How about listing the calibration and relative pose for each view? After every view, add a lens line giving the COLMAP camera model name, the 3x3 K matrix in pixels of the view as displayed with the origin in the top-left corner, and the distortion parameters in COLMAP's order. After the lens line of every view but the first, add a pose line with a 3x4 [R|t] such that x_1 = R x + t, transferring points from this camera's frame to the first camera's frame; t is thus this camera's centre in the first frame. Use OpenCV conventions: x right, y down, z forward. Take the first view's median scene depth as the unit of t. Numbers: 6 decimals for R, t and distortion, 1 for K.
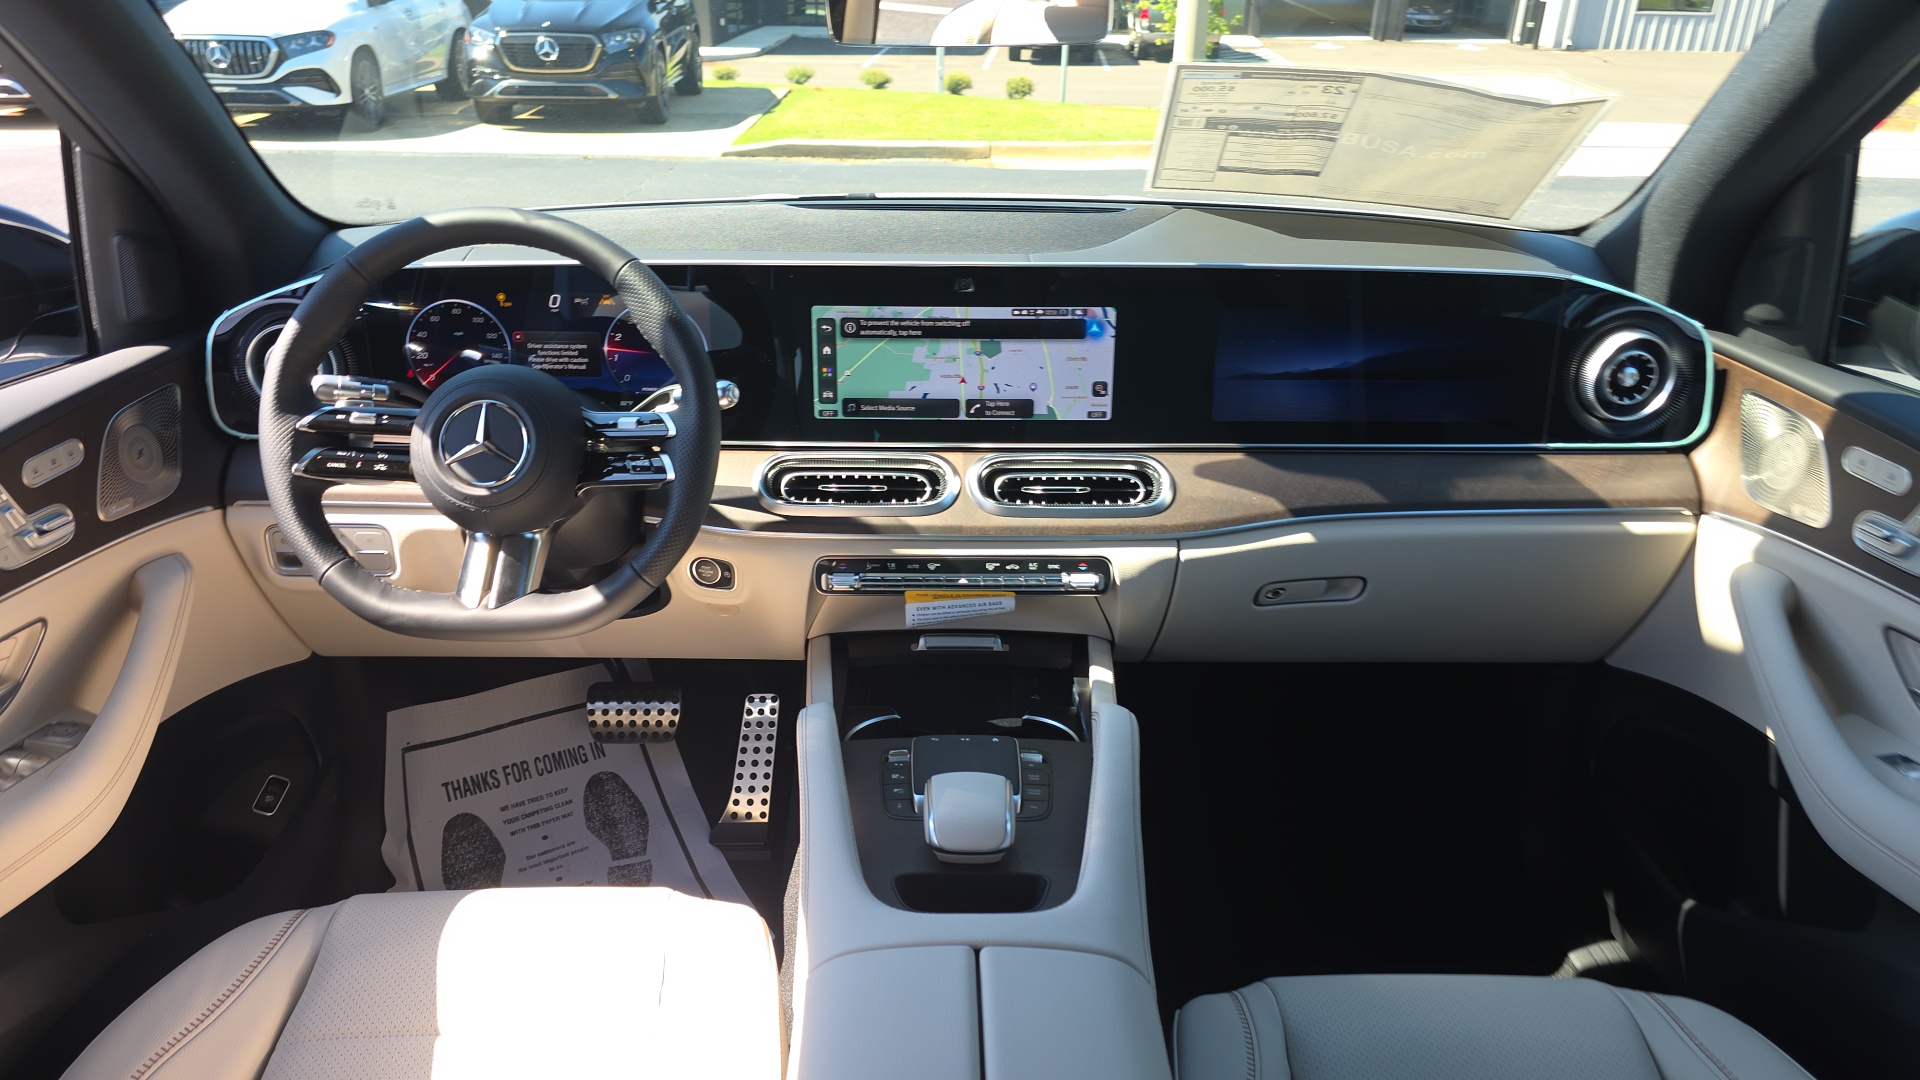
lens RADIAL K [[1287.4, 0, 921.6], [0, 1287.4, 535.4], [0, 0, 1]] dist [0.096859, -0.117470]
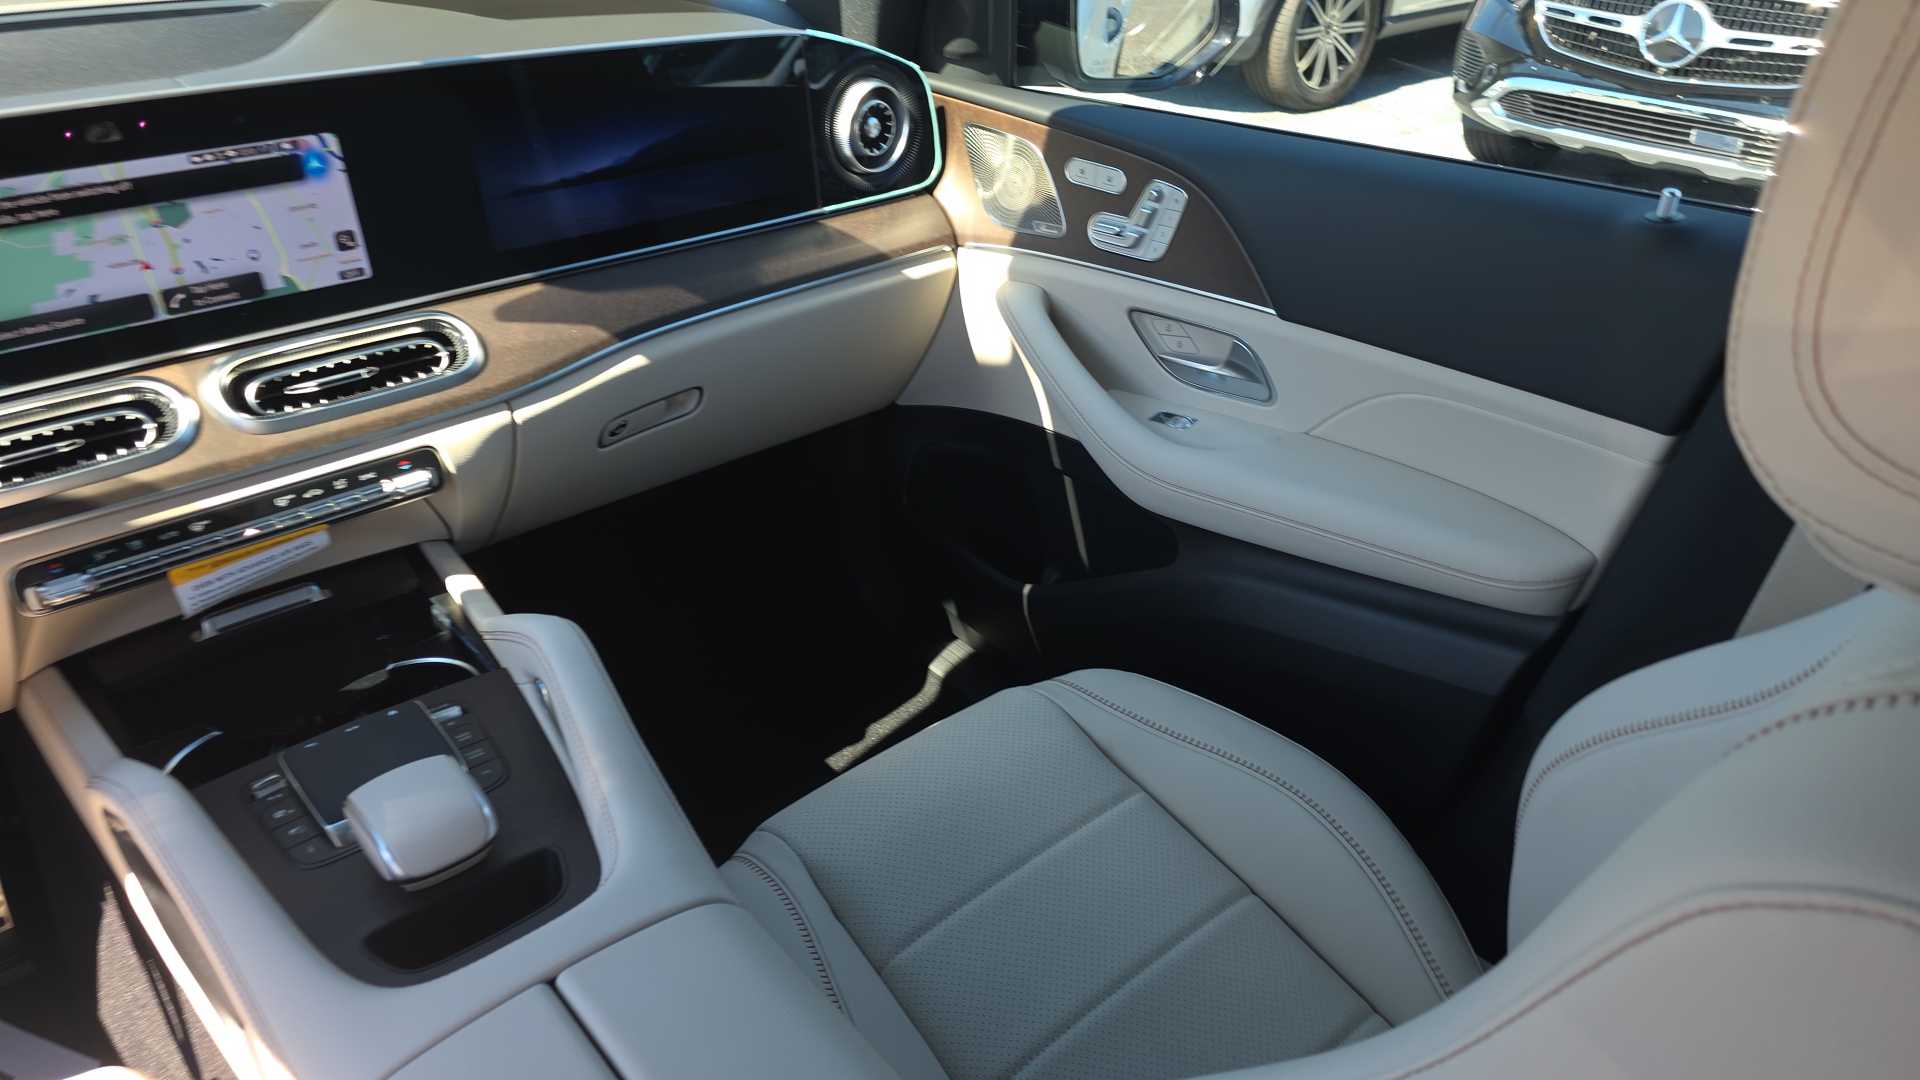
lens RADIAL K [[1309.1, 0, 950.7], [0, 1309.1, 510.5], [0, 0, 1]] dist [0.042029, -0.041887]
pose [[0.762959, -0.317391, 0.563166, -0.084230], [0.239715, 0.947969, 0.209502, -0.038699], [-0.600358, -0.024842, 0.799345, 0.142322]]
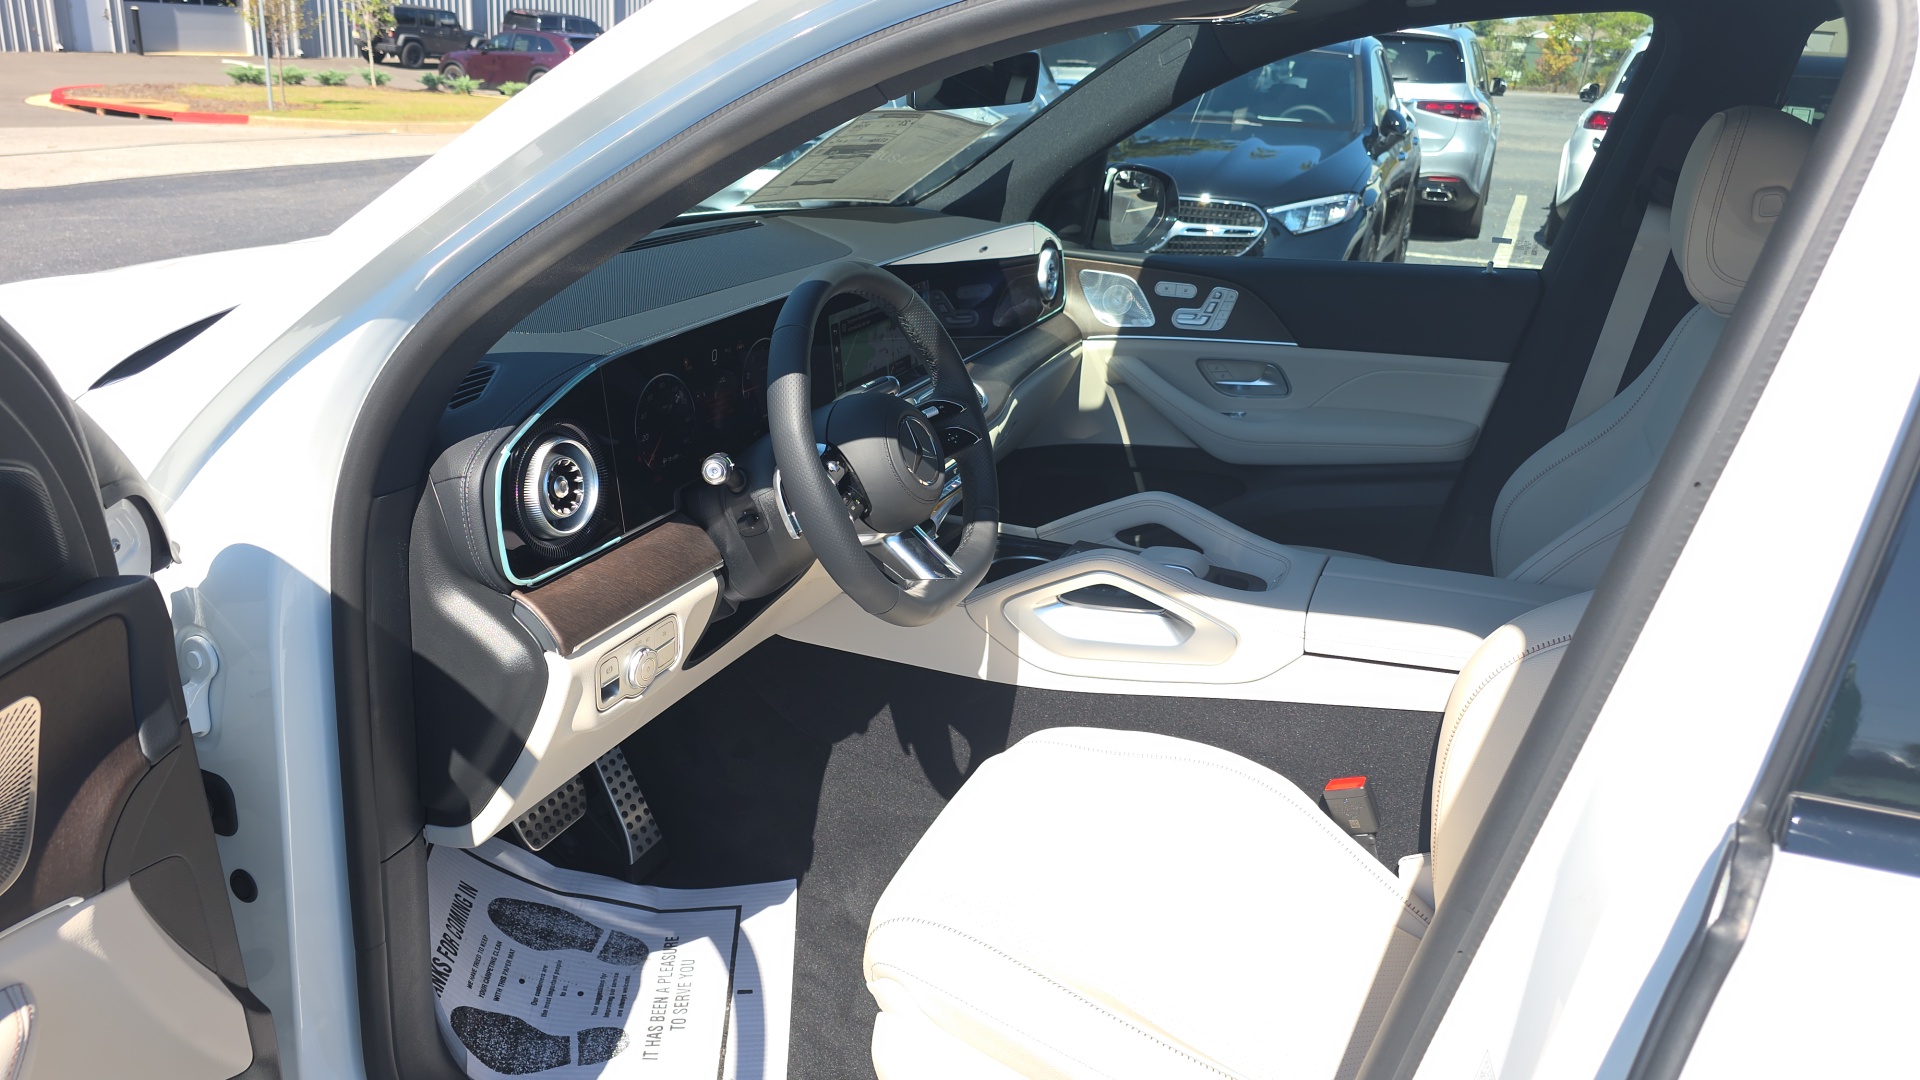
lens RADIAL K [[1287.4, 0, 921.6], [0, 1287.4, 535.4], [0, 0, 1]] dist [0.096859, -0.117470]
pose [[0.416417, -0.323821, 0.849551, -1.157542], [0.324285, 0.925862, 0.193957, -0.192411], [-0.849374, 0.194730, 0.490555, 0.354358]]
